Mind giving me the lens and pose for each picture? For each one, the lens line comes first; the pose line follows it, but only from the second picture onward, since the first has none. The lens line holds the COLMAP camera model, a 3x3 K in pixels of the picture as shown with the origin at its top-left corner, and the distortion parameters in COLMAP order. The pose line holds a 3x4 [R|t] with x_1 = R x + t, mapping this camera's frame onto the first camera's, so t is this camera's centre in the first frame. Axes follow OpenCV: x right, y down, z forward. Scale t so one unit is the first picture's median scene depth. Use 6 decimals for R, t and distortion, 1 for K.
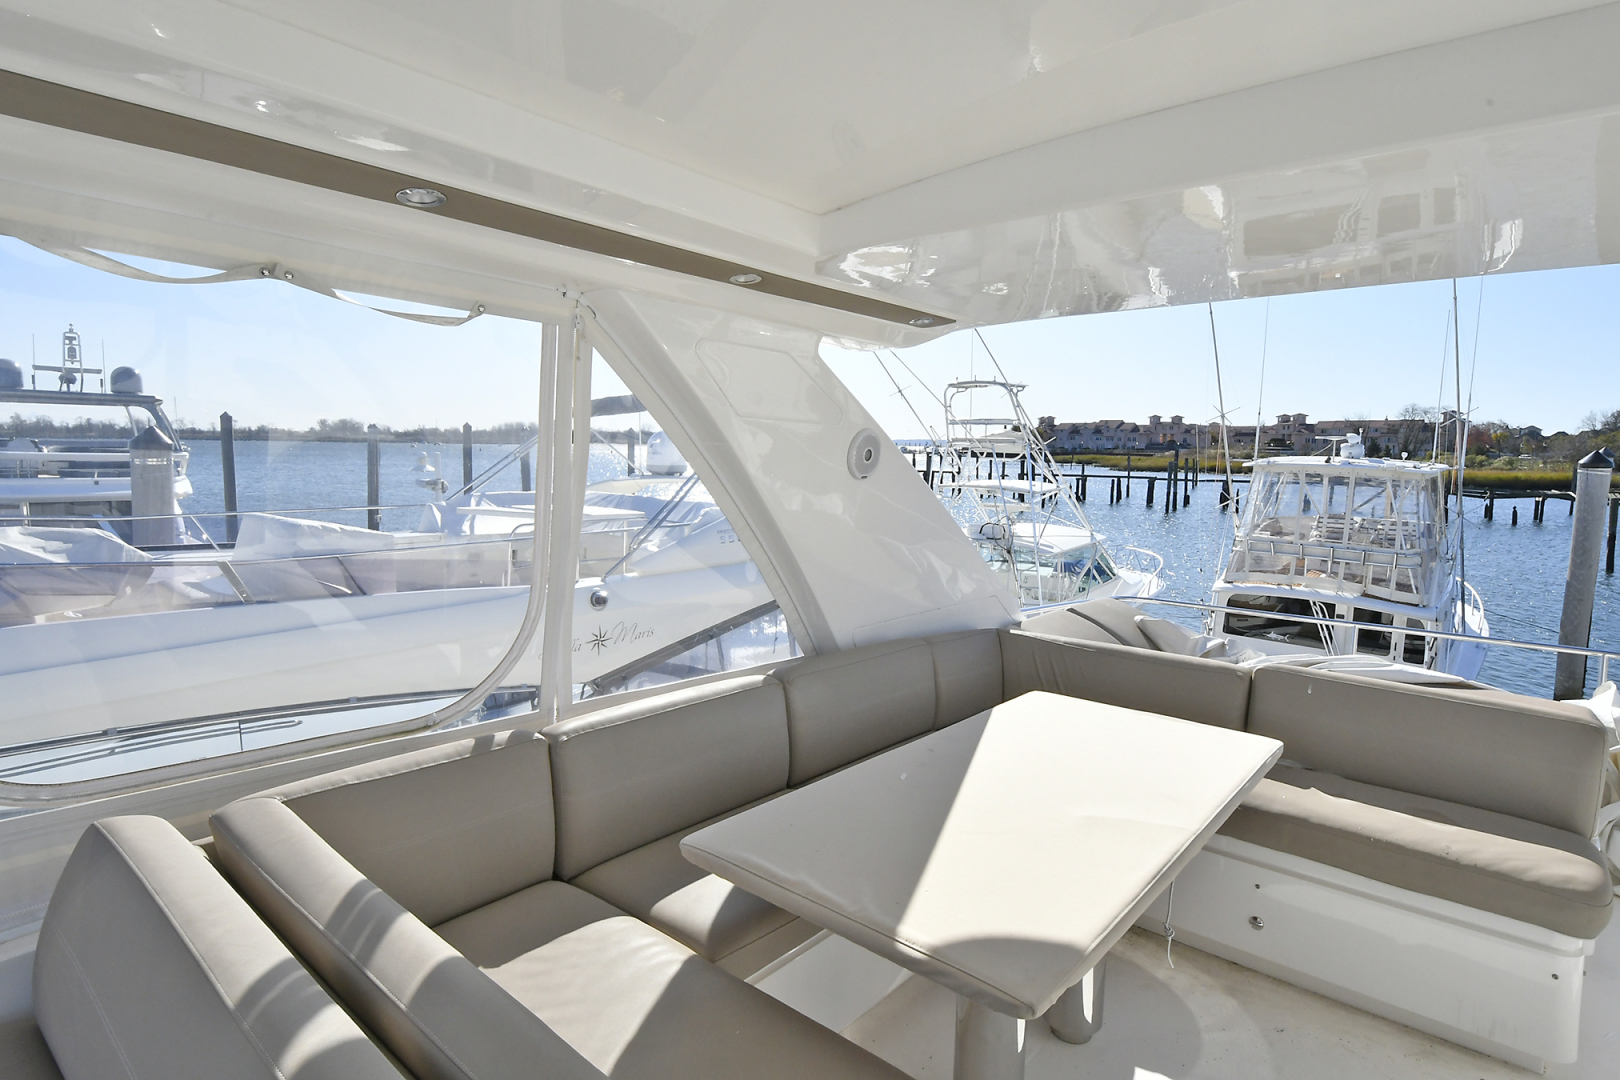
lens RADIAL K [[827.9, 0, 804.3], [0, 827.9, 521.9], [0, 0, 1]] dist [-0.015327, 0.001055]
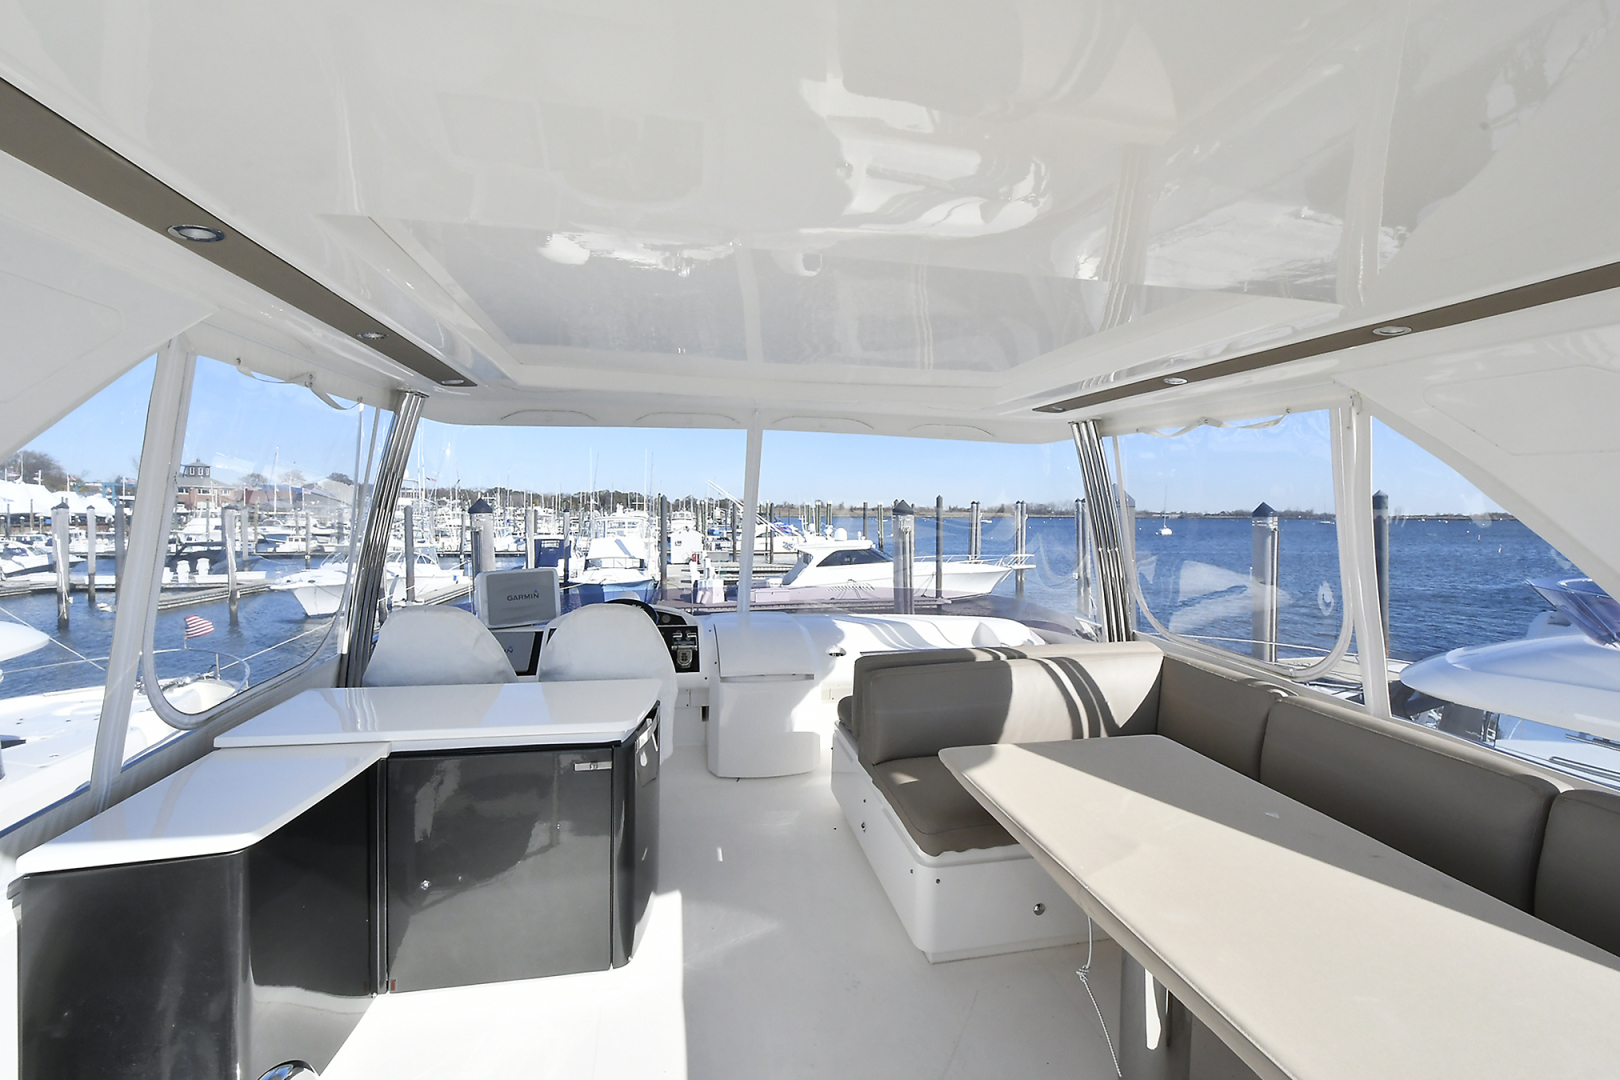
lens RADIAL K [[715.1, 0, 814.9], [0, 715.1, 525.2], [0, 0, 1]] dist [0.001137, -0.000238]
pose [[-0.603327, -0.013058, -0.797387, 1.153761], [-0.096538, 0.993709, 0.056770, -0.033170], [0.791630, 0.111229, -0.600792, 1.058382]]
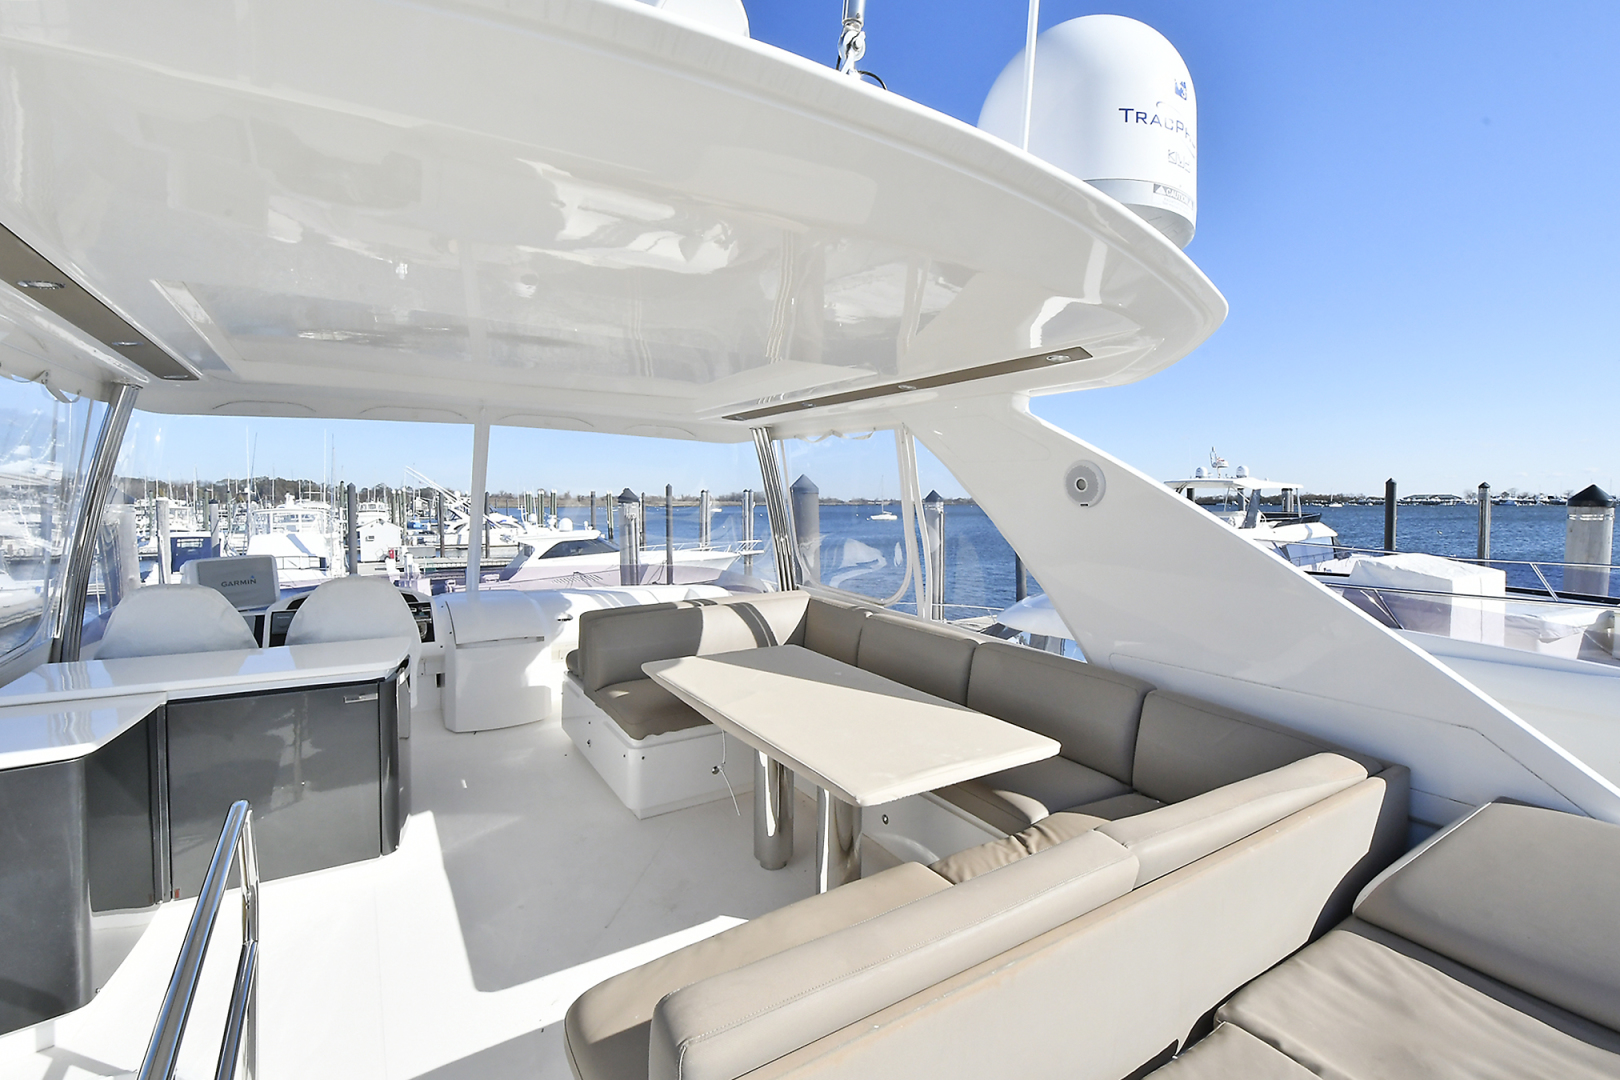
lens RADIAL K [[715.1, 0, 814.9], [0, 715.1, 525.2], [0, 0, 1]] dist [0.001137, -0.000238]
pose [[-0.273670, 0.008231, -0.961788, 1.548099], [-0.097016, 0.994627, 0.036117, -0.039521], [0.956918, 0.103193, -0.271402, 1.337582]]
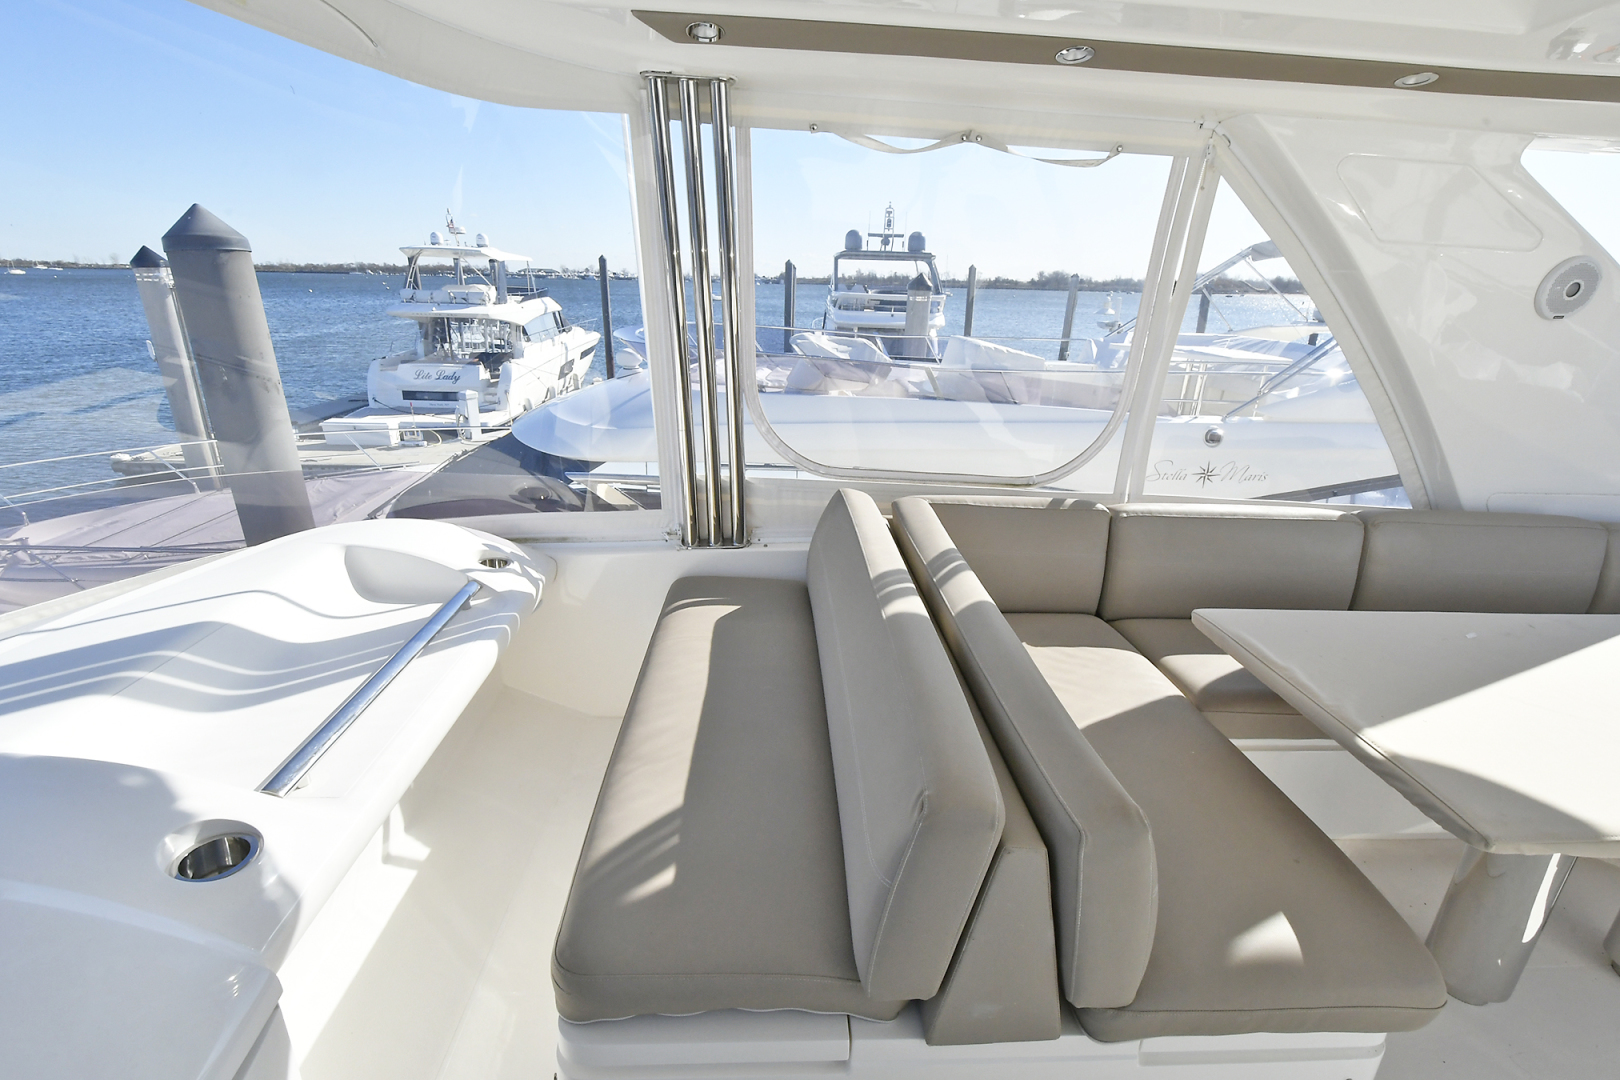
lens RADIAL K [[726.2, 0, 810.0], [0, 726.2, 540.0], [0, 0, 1]] dist [-0.005515, -0.001093]
pose [[0.695094, 0.235816, -0.679142, 0.136499], [-0.077991, 0.963832, 0.254845, 0.053163], [0.714676, -0.124174, 0.688346, -0.109334]]
